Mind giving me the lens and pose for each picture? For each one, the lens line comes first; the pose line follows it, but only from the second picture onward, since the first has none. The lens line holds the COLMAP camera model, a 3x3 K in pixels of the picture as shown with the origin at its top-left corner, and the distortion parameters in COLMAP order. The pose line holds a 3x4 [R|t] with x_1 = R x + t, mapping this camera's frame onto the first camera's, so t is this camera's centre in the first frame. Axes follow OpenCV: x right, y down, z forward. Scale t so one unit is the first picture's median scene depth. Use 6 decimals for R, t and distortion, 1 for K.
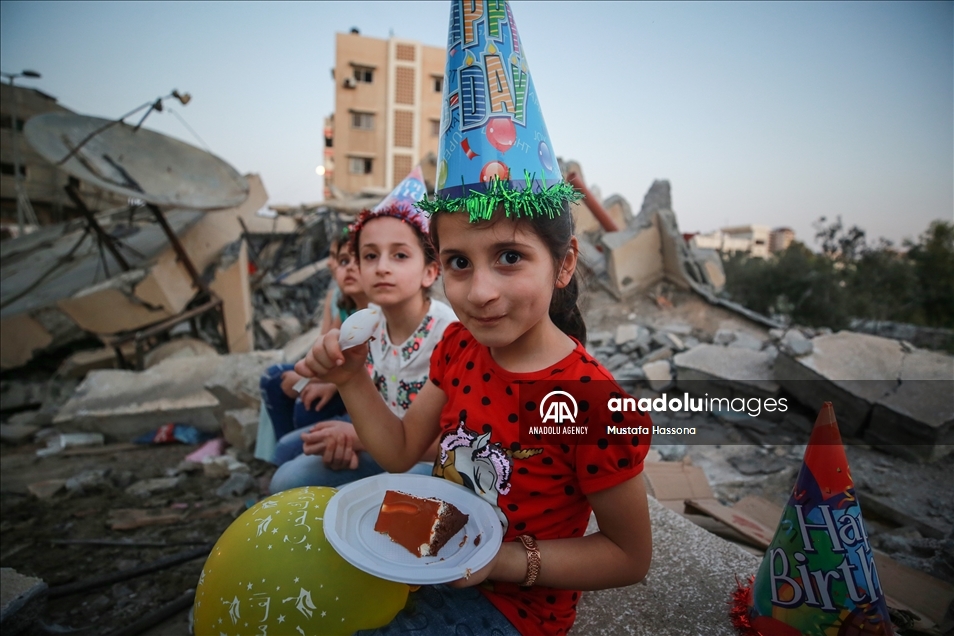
lens RADIAL K [[429.3, 0, 468.2], [0, 429.3, 316.8], [0, 0, 1]] dist [-0.043181, 0.011930]
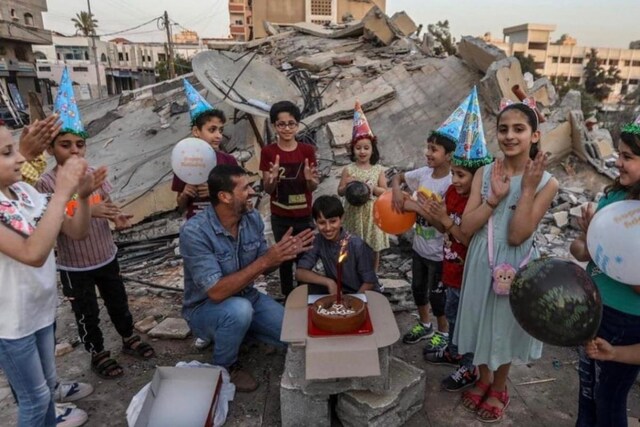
lens RADIAL K [[437.1, 0, 354.5], [0, 437.1, 214.4], [0, 0, 1]] dist [-0.058797, 0.028936]
pose [[0.998577, -0.000190, -0.053329, -0.259795], [0.009832, 0.983510, 0.180588, -0.167433], [0.052415, -0.180855, 0.982112, -0.655957]]
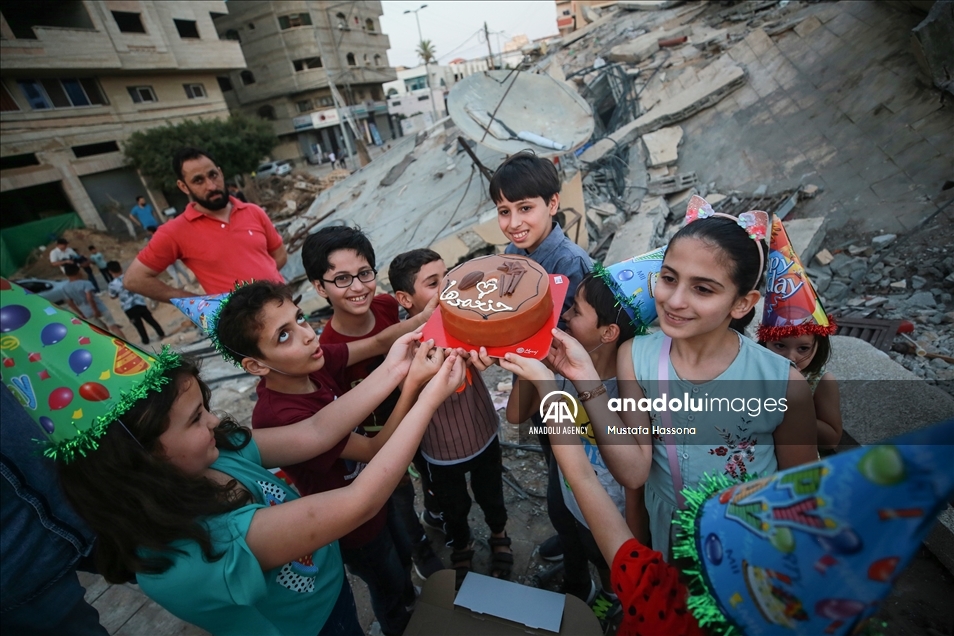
lens RADIAL K [[429.3, 0, 475.2], [0, 429.3, 314.8], [0, 0, 1]] dist [-0.043181, 0.011930]
pose [[0.859129, 0.054974, -0.508797, -0.185953], [0.145441, 0.926988, 0.345744, -0.251984], [0.490656, -0.371039, 0.788408, -0.275089]]
